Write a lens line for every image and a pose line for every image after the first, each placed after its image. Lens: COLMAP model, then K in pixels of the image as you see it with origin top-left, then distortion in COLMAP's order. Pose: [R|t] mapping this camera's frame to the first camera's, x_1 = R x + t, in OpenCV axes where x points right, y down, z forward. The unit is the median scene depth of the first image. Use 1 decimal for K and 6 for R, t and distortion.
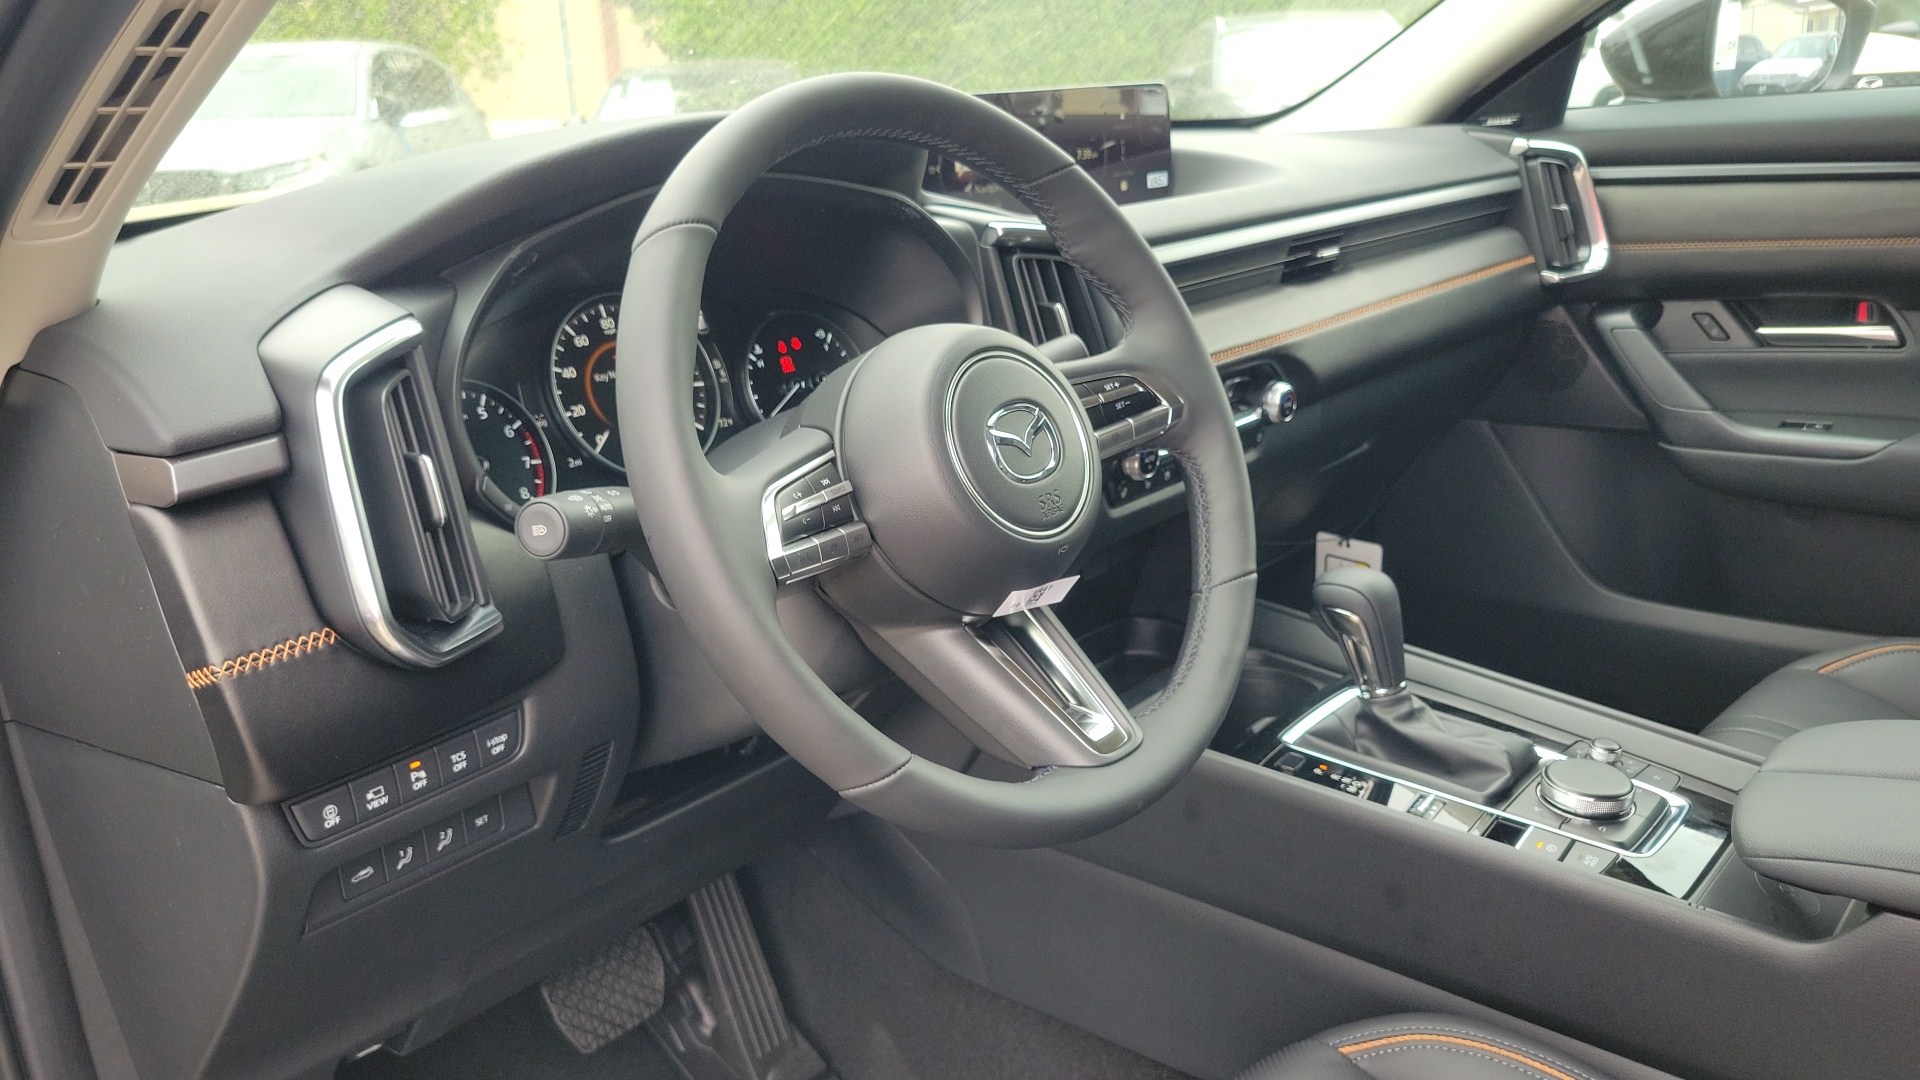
lens RADIAL K [[1474.1, 0, 934.9], [0, 1474.1, 539.1], [0, 0, 1]] dist [0.017313, -0.005134]
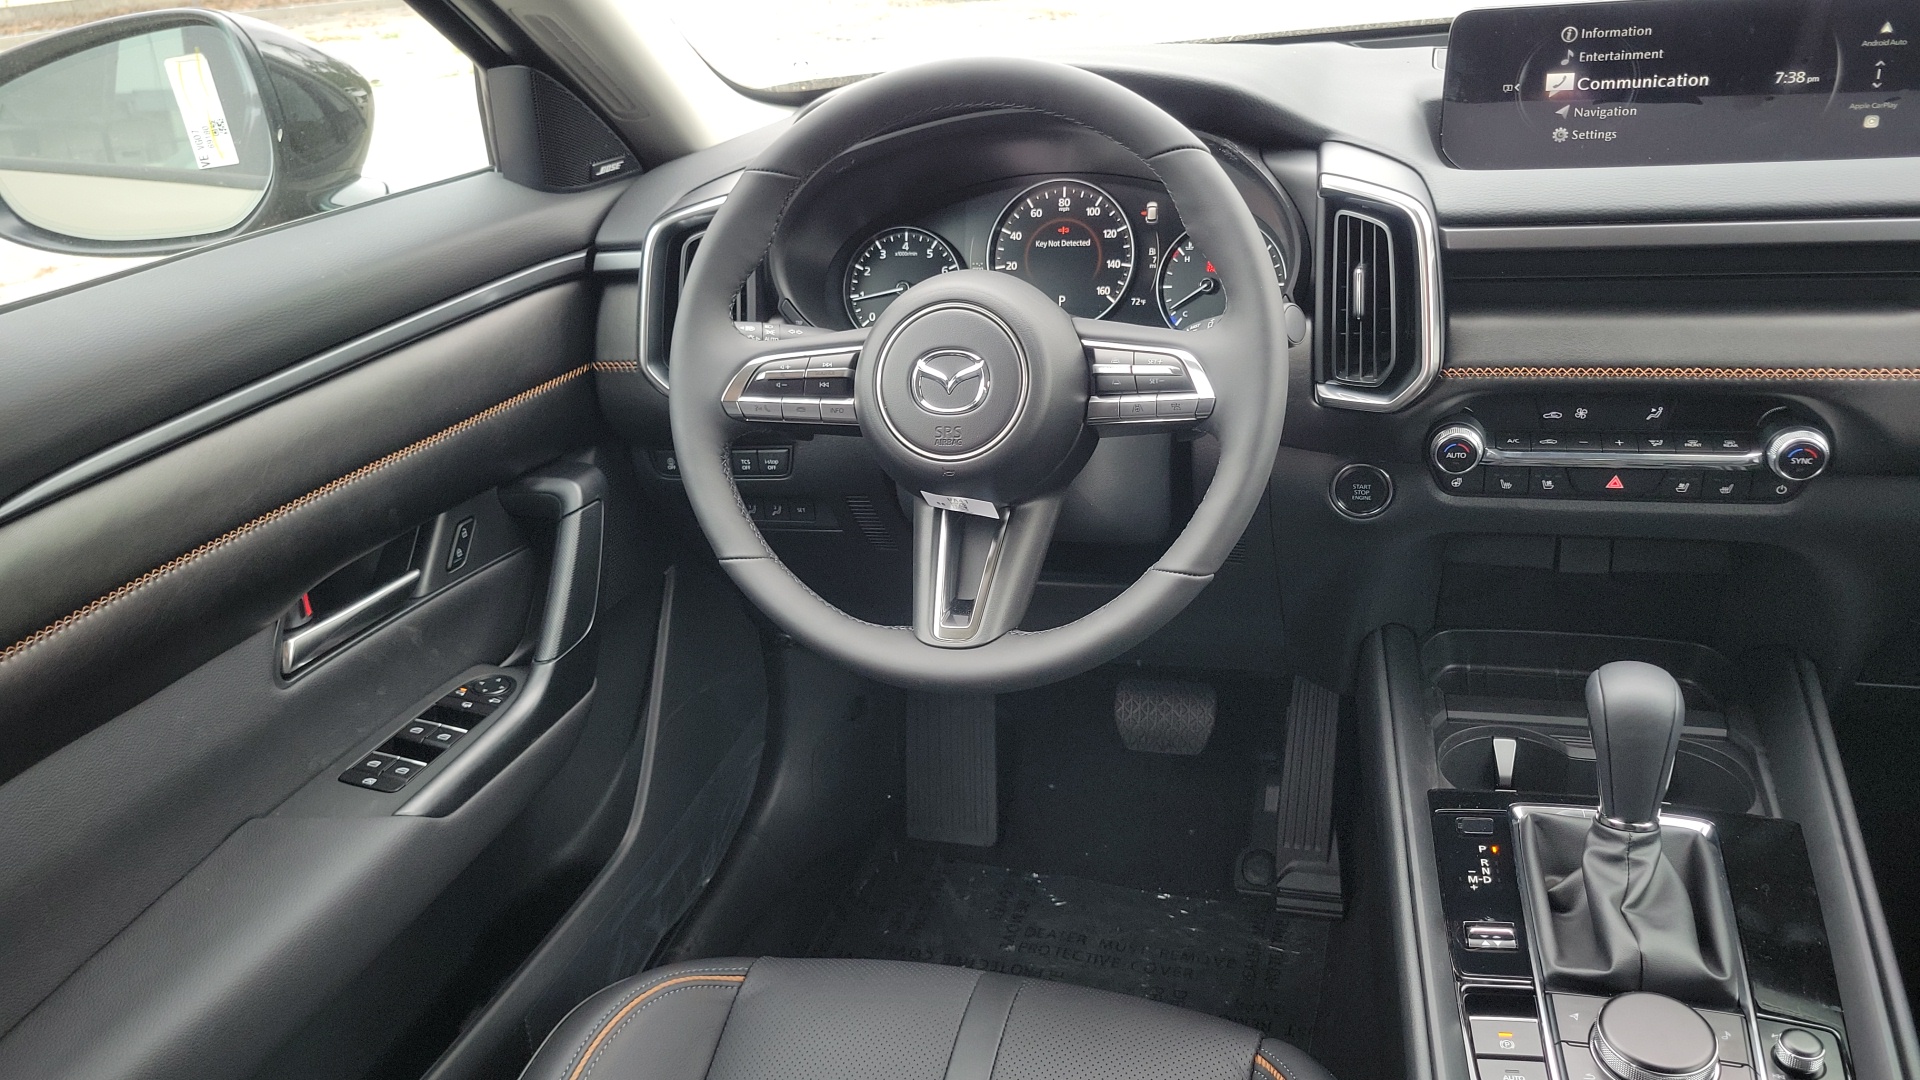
lens RADIAL K [[1442.2, 0, 966.2], [0, 1442.2, 531.6], [0, 0, 1]] dist [0.037866, -0.009549]
pose [[0.447527, 0.380020, -0.809509, 0.689143], [-0.208429, 0.924612, 0.318827, -0.212392], [0.869642, 0.026042, 0.492996, 0.259951]]
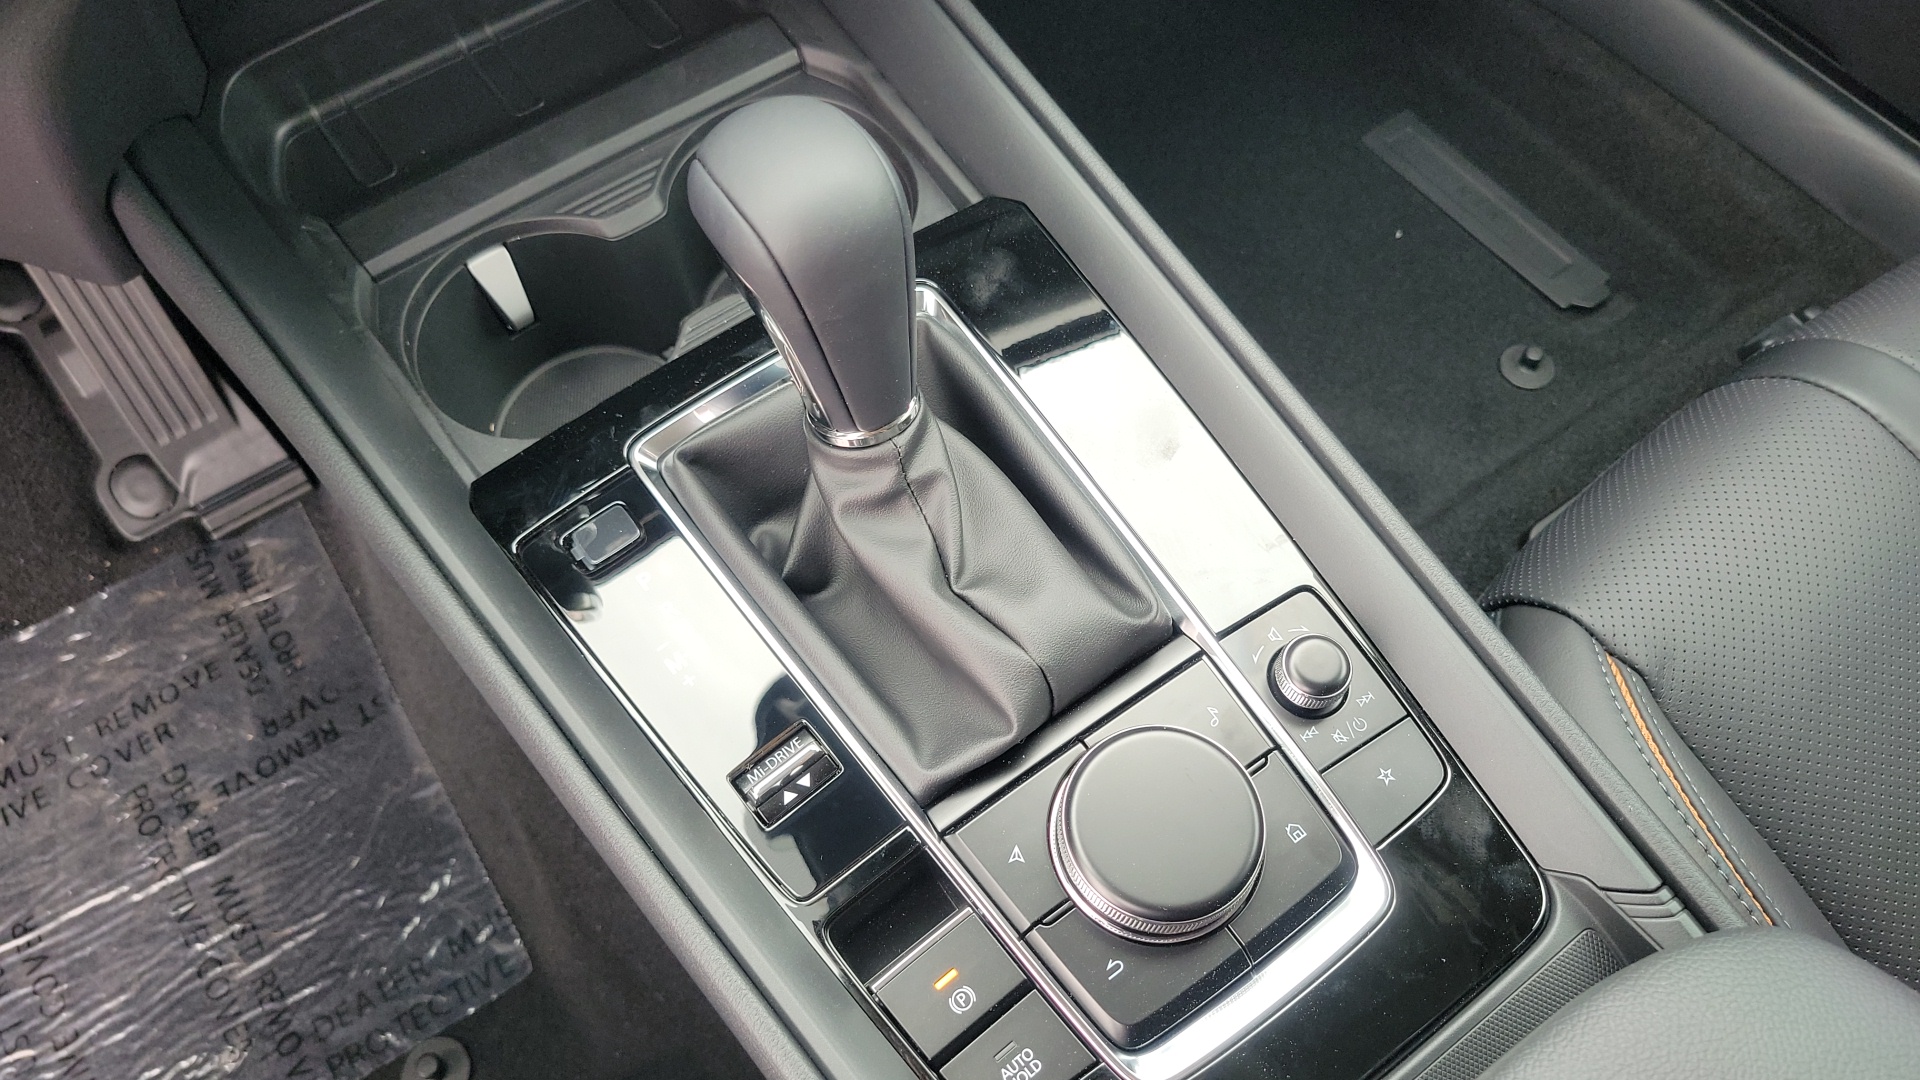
lens RADIAL K [[1447.8, 0, 960.0], [0, 1447.8, 540.0], [0, 0, 1]] dist [0.010563, -0.000359]
pose [[0.976996, 0.206930, -0.051569, 0.337140], [-0.113991, 0.711097, 0.693792, -0.146045], [0.180237, -0.671953, 0.718327, 0.645938]]
